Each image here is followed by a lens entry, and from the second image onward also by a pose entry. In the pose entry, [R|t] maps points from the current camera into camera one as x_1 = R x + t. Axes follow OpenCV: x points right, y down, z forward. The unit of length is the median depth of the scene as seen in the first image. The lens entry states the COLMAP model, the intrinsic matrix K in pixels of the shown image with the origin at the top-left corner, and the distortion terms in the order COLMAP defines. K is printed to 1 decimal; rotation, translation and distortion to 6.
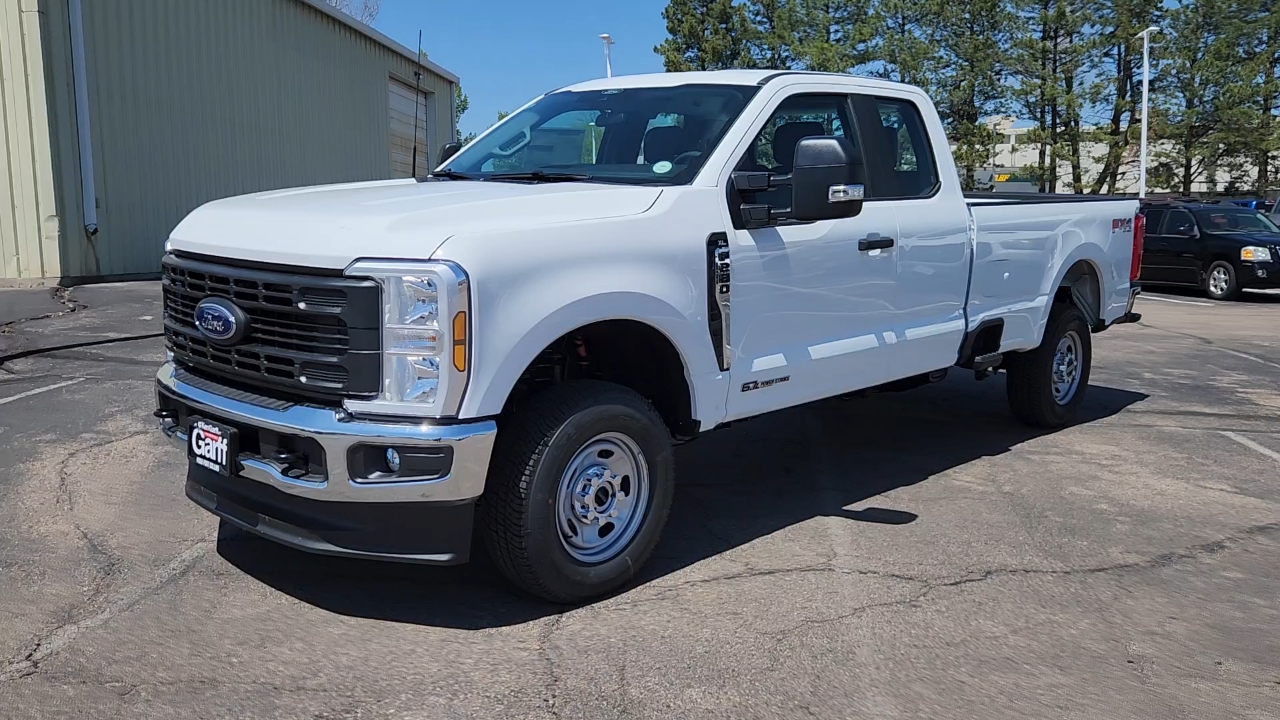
lens RADIAL K [[1091.4, 0, 627.5], [0, 1091.4, 366.5], [0, 0, 1]] dist [0.018603, 0.001672]
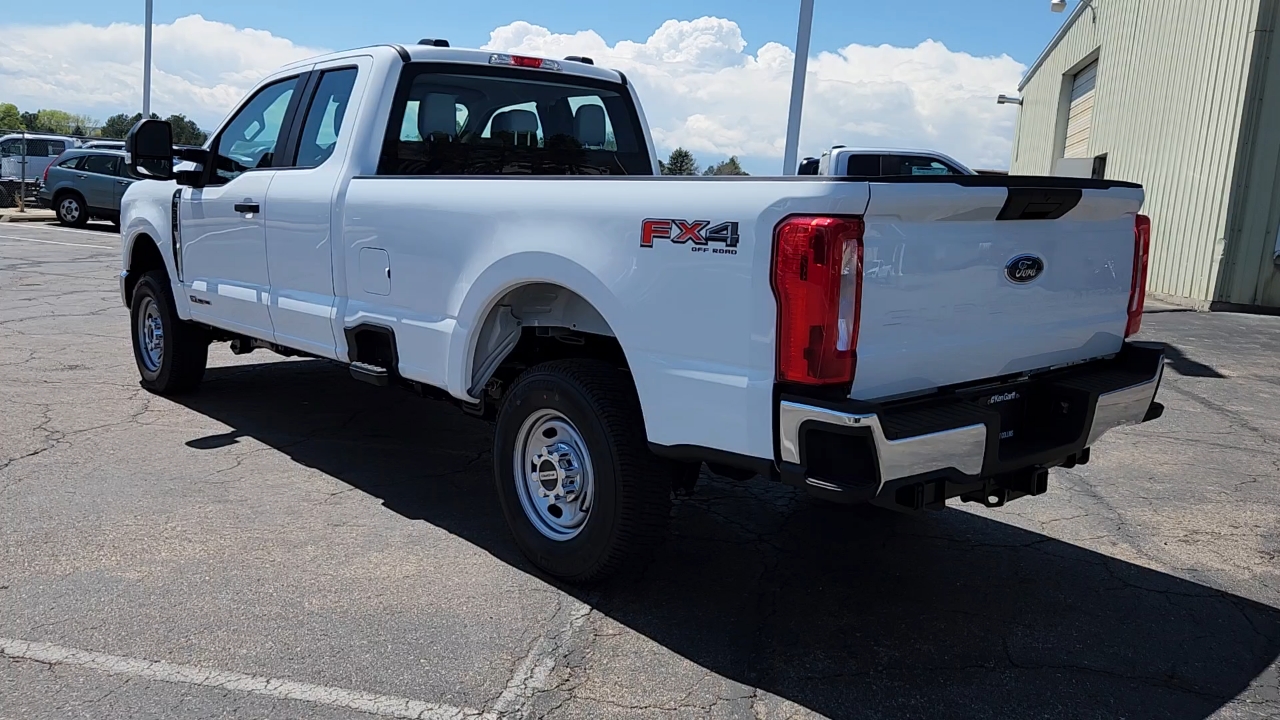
lens RADIAL K [[1093.7, 0, 625.7], [0, 1093.7, 360.3], [0, 0, 1]] dist [0.021390, -0.000362]
pose [[-0.098210, 0.137866, -0.985570, 1.468468], [-0.195046, 0.968483, 0.154912, -0.234246], [0.975865, 0.207445, -0.068225, 1.655088]]
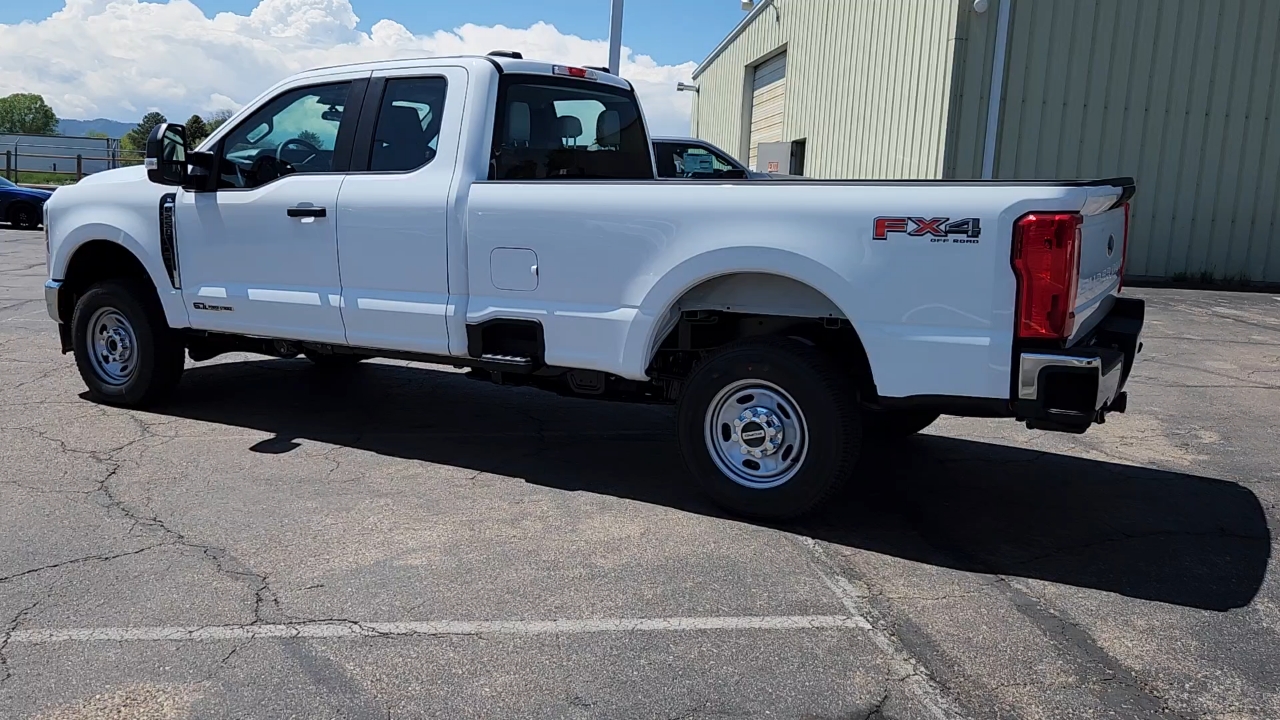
lens RADIAL K [[1091.4, 0, 627.5], [0, 1091.4, 366.5], [0, 0, 1]] dist [0.018603, 0.001672]
pose [[0.238053, 0.156291, -0.958595, 1.579333], [-0.171622, 0.978206, 0.116868, -0.161607], [0.955969, 0.136695, 0.259688, 1.163283]]
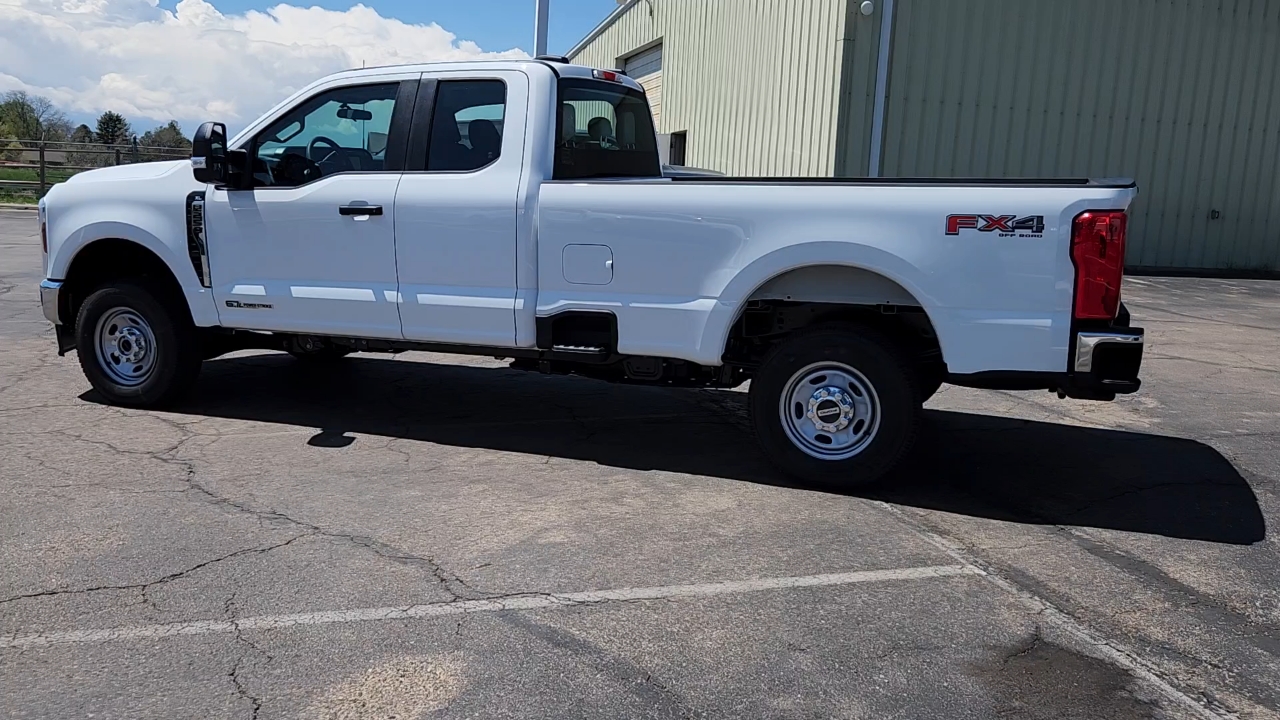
lens RADIAL K [[1091.4, 0, 627.5], [0, 1091.4, 366.5], [0, 0, 1]] dist [0.018603, 0.001672]
pose [[0.386376, 0.158176, -0.908677, 1.576890], [-0.162585, 0.981438, 0.101709, -0.126535], [0.907899, 0.108439, 0.404921, 0.895941]]
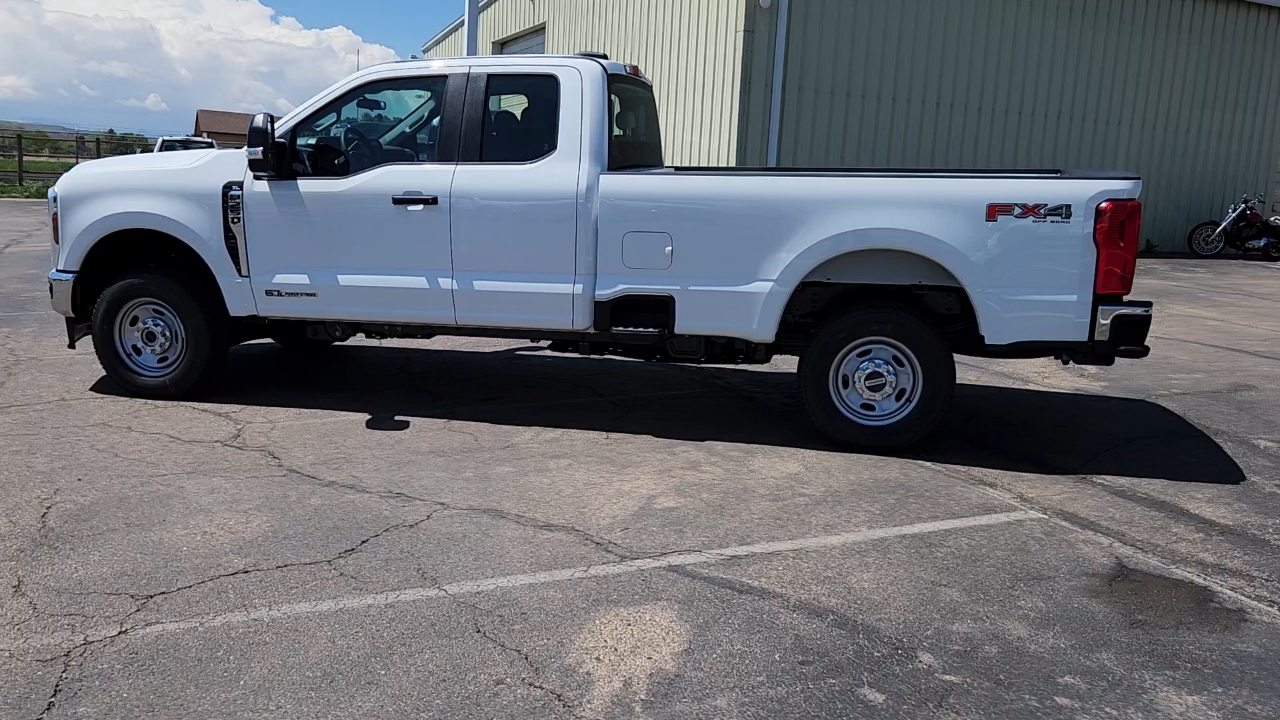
lens RADIAL K [[1091.4, 0, 627.5], [0, 1091.4, 366.5], [0, 0, 1]] dist [0.018603, 0.001672]
pose [[0.520171, 0.160627, -0.838821, 1.537693], [-0.153504, 0.983744, 0.093187, -0.089678], [0.840154, 0.080290, 0.536372, 0.632417]]
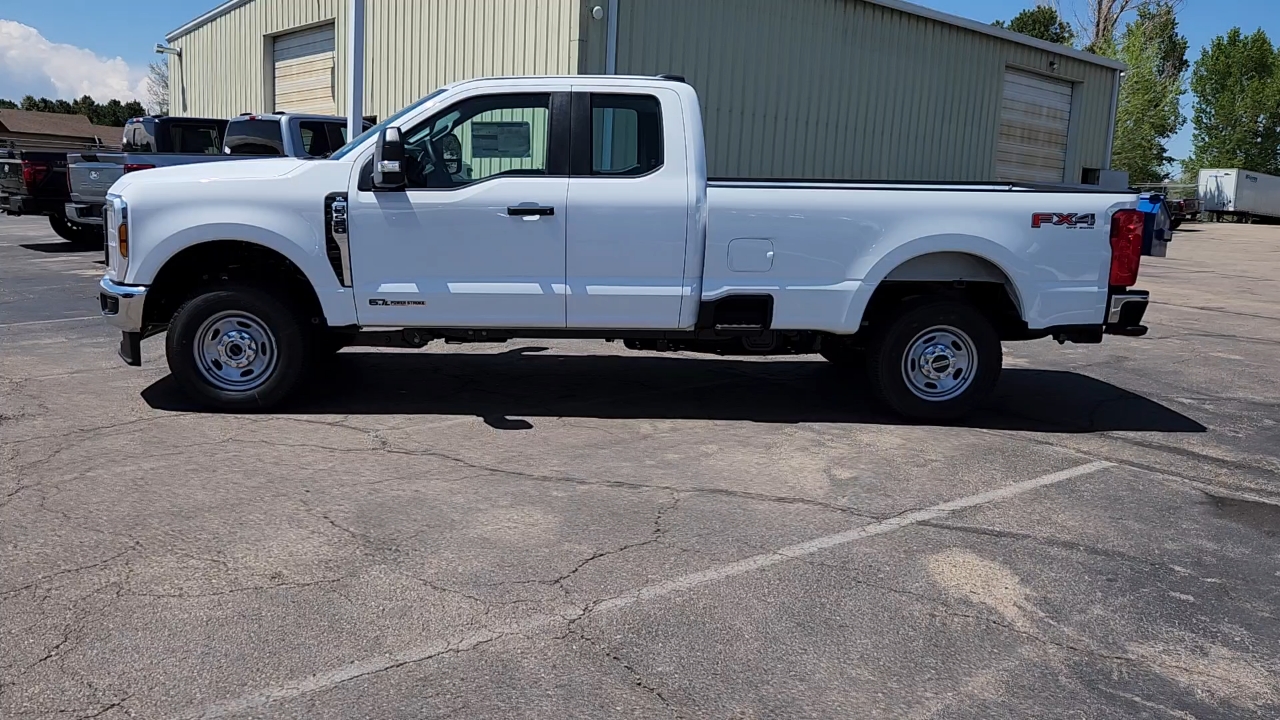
lens RADIAL K [[1091.4, 0, 627.5], [0, 1091.4, 366.5], [0, 0, 1]] dist [0.018603, 0.001672]
pose [[0.734631, 0.135837, -0.664730, 1.307610], [-0.132158, 0.989636, 0.056175, -0.021981], [0.665471, 0.046582, 0.744969, 0.155211]]
